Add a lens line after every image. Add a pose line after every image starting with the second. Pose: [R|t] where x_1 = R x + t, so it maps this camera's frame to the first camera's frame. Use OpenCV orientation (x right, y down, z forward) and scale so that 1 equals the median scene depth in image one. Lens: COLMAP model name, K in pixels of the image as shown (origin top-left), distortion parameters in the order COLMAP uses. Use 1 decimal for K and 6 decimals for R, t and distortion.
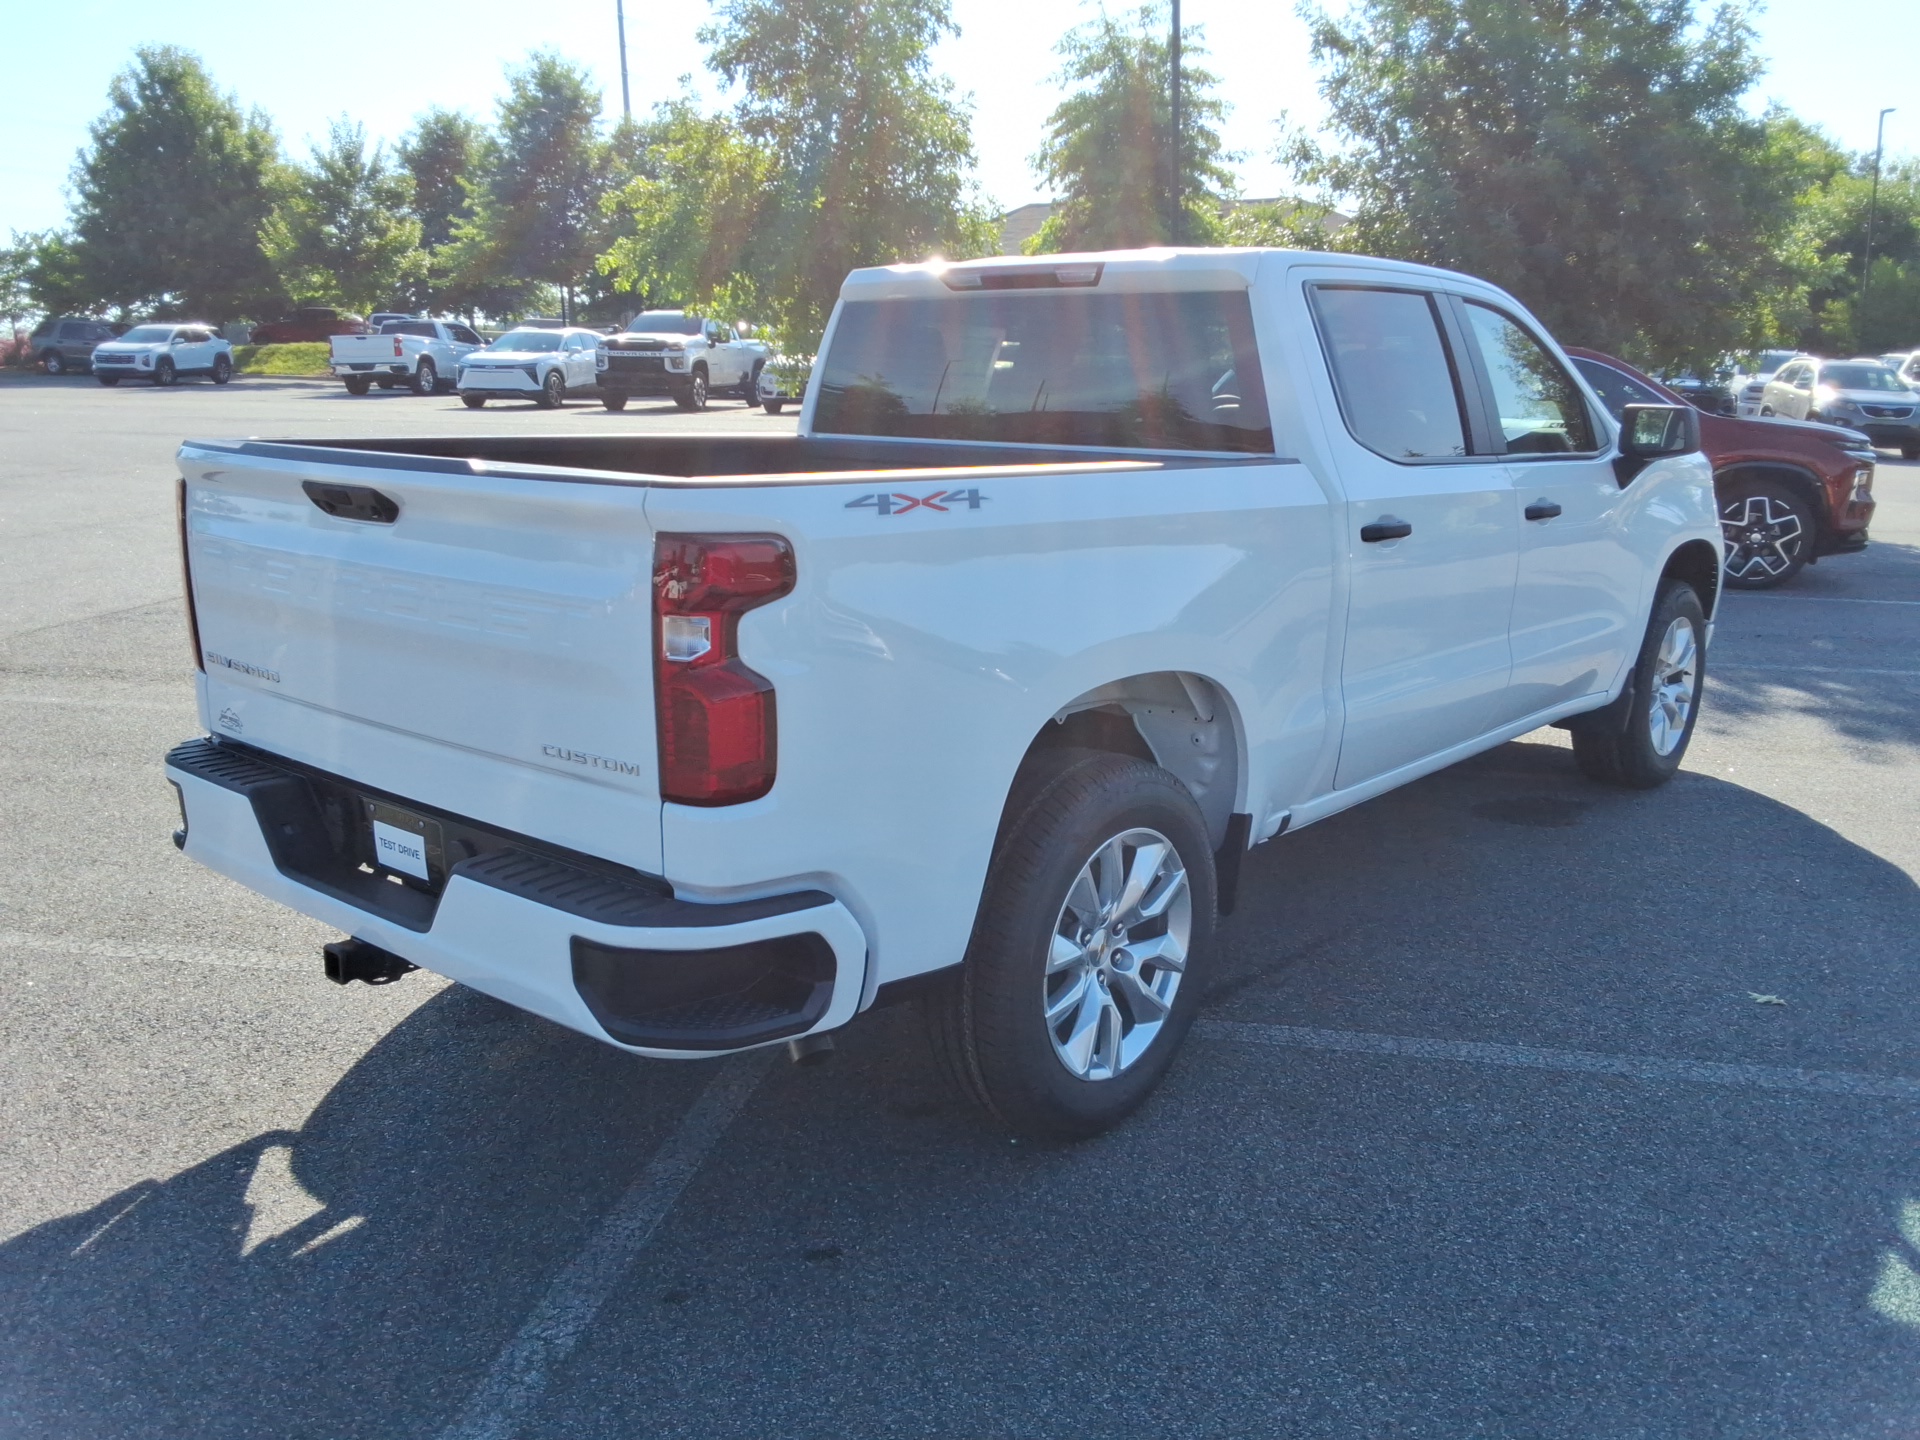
lens RADIAL K [[1543.0, 0, 969.0], [0, 1543.0, 671.0], [0, 0, 1]] dist [0.104904, -0.165555]
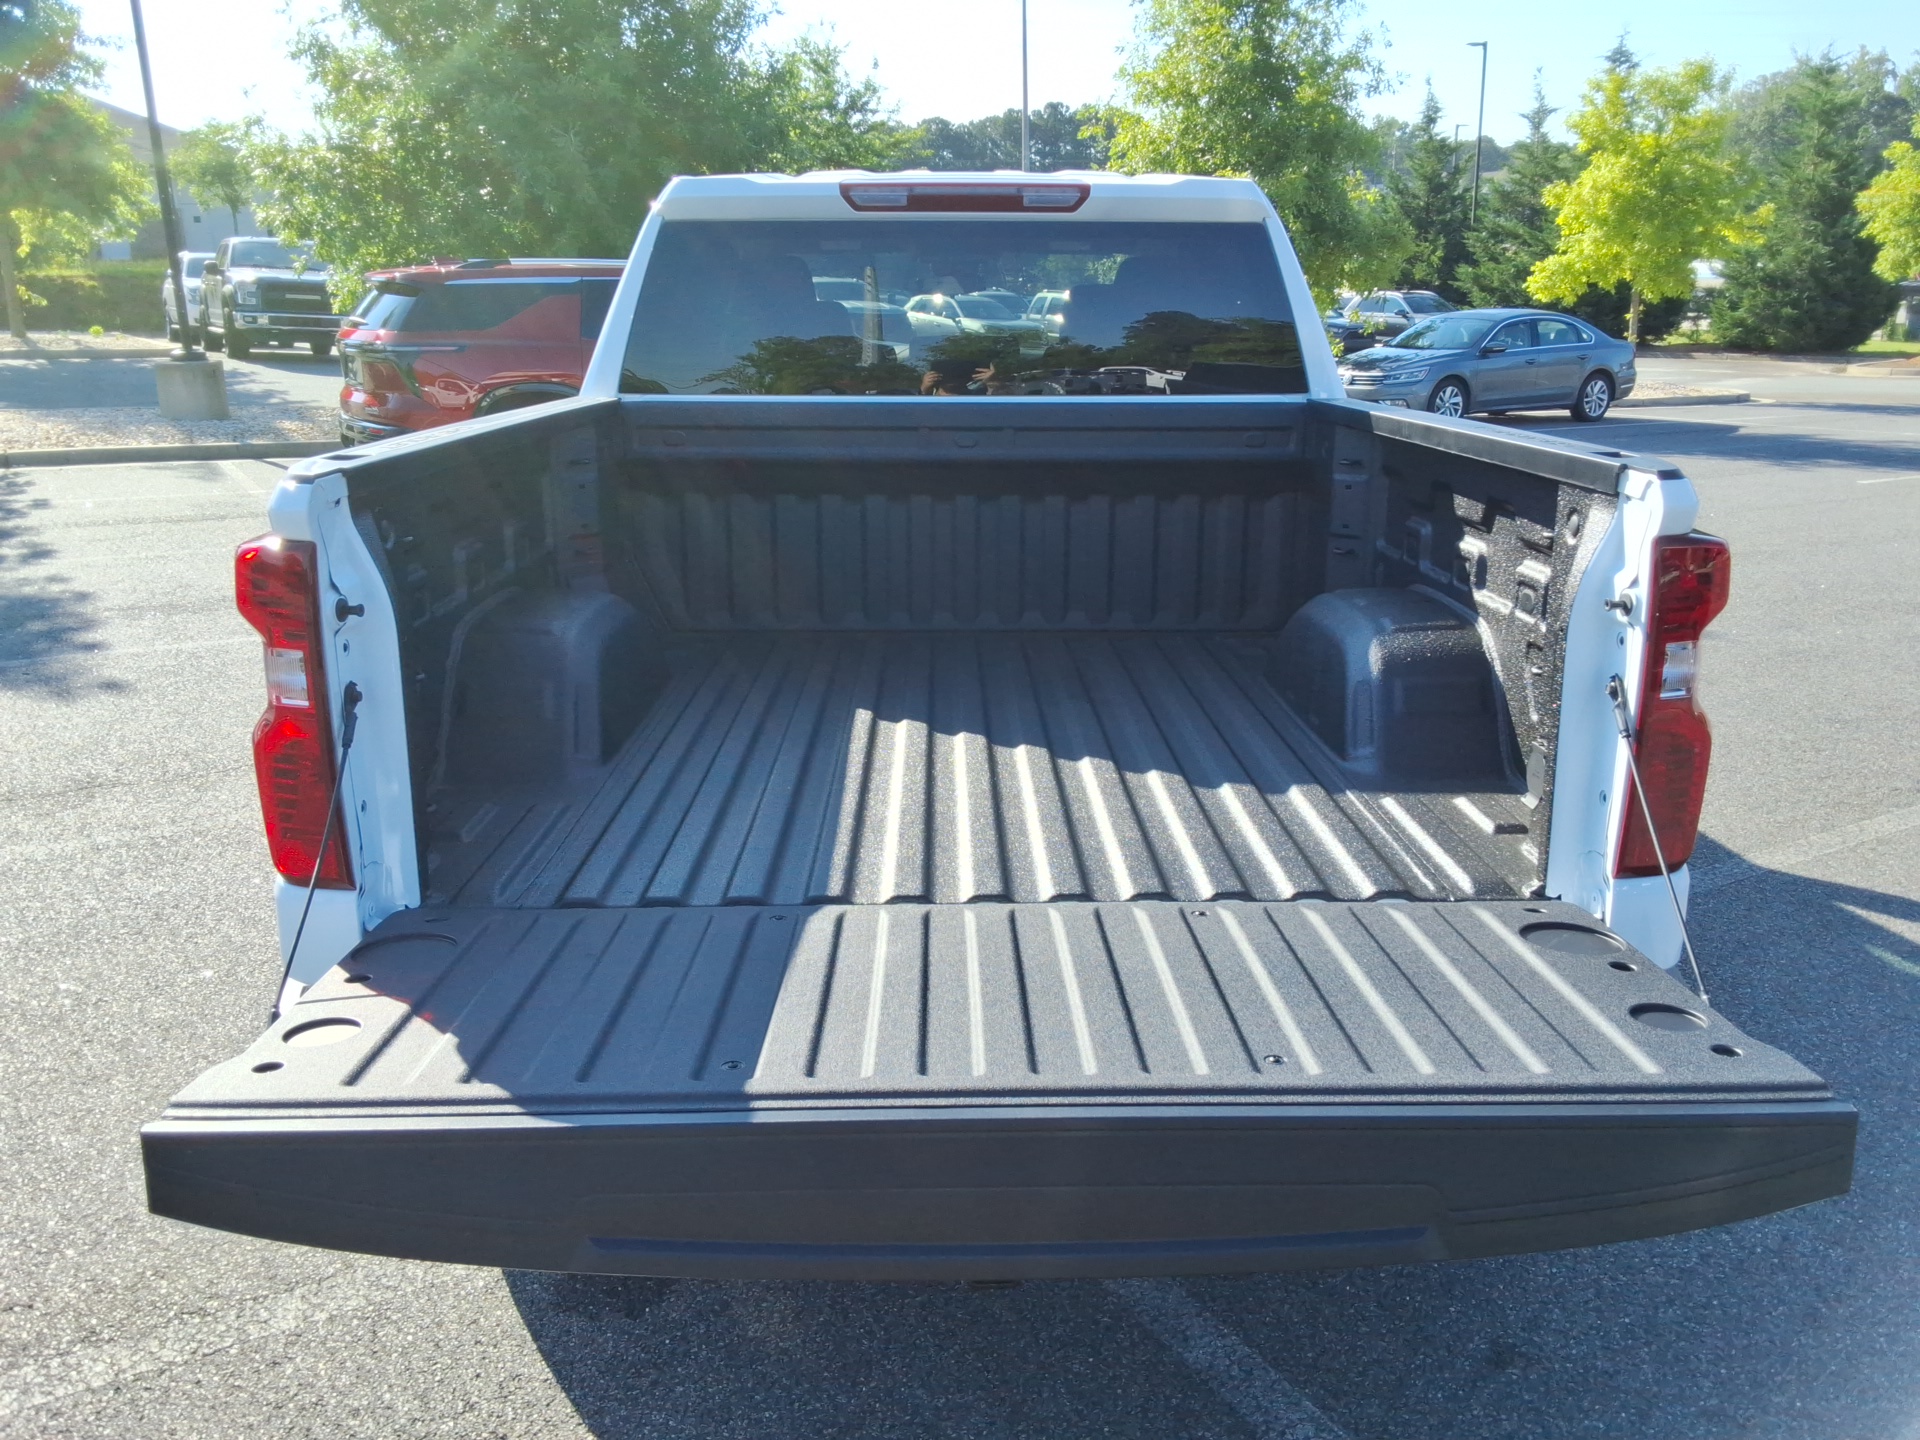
lens RADIAL K [[1543.0, 0, 971.0], [0, 1543.0, 685.6], [0, 0, 1]] dist [0.104904, -0.165555]
pose [[0.749365, -0.168057, 0.640476, -0.080014], [0.131423, 0.985762, 0.104891, -0.011932], [-0.648984, 0.005572, 0.760782, 0.052613]]
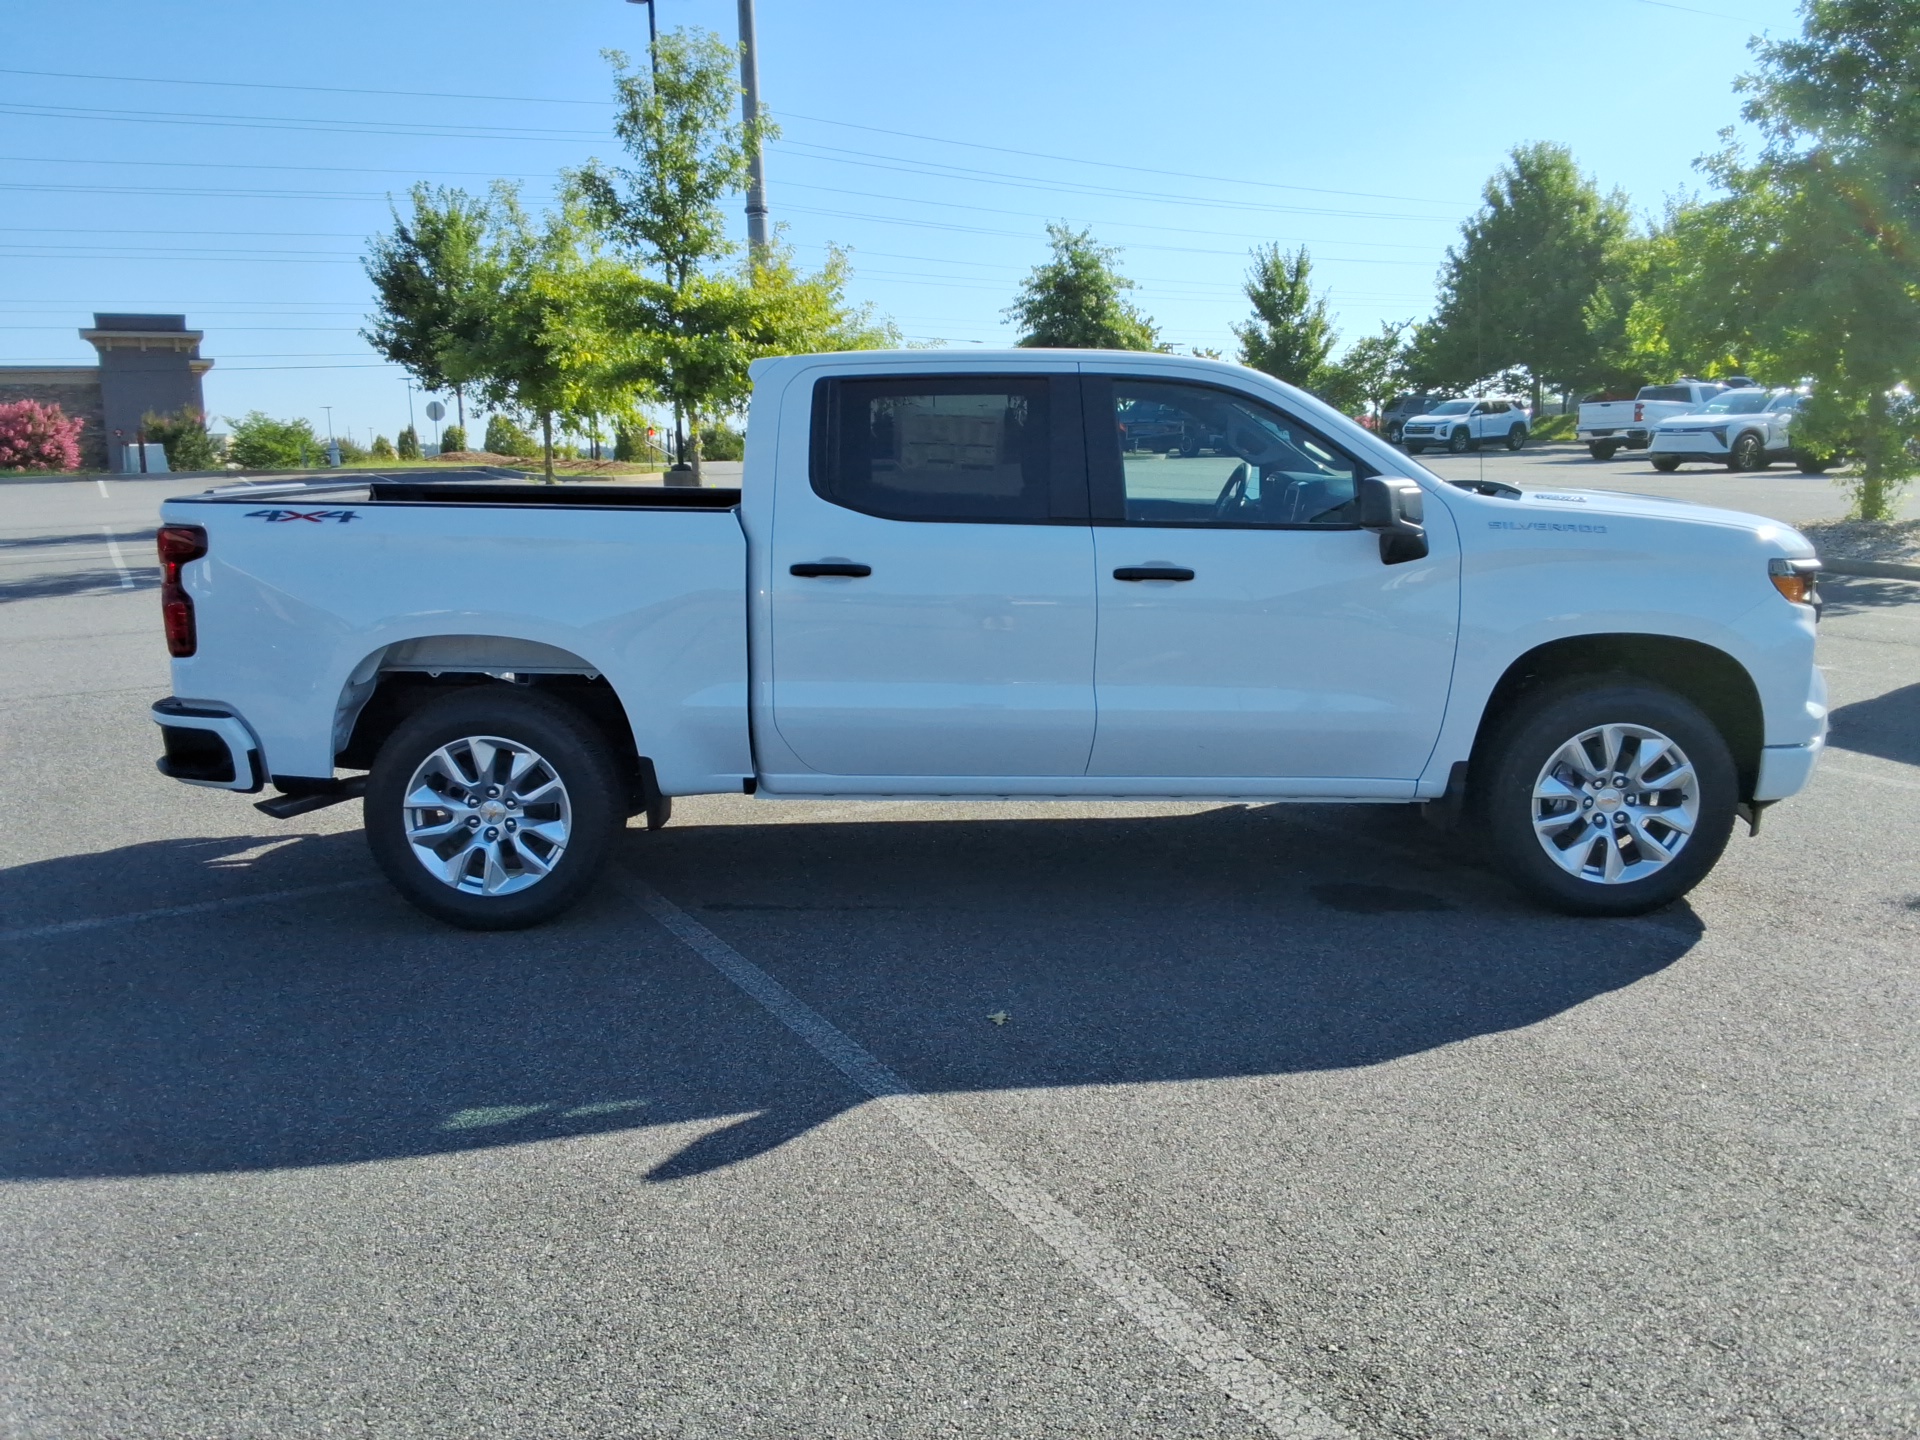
lens RADIAL K [[1543.0, 0, 1007.2], [0, 1543.0, 685.4], [0, 0, 1]] dist [0.104904, -0.165555]
pose [[0.654413, 0.110396, -0.748035, 0.181103], [-0.133481, 0.990615, 0.029421, -0.007231], [0.744263, 0.080595, 0.663007, 0.038046]]
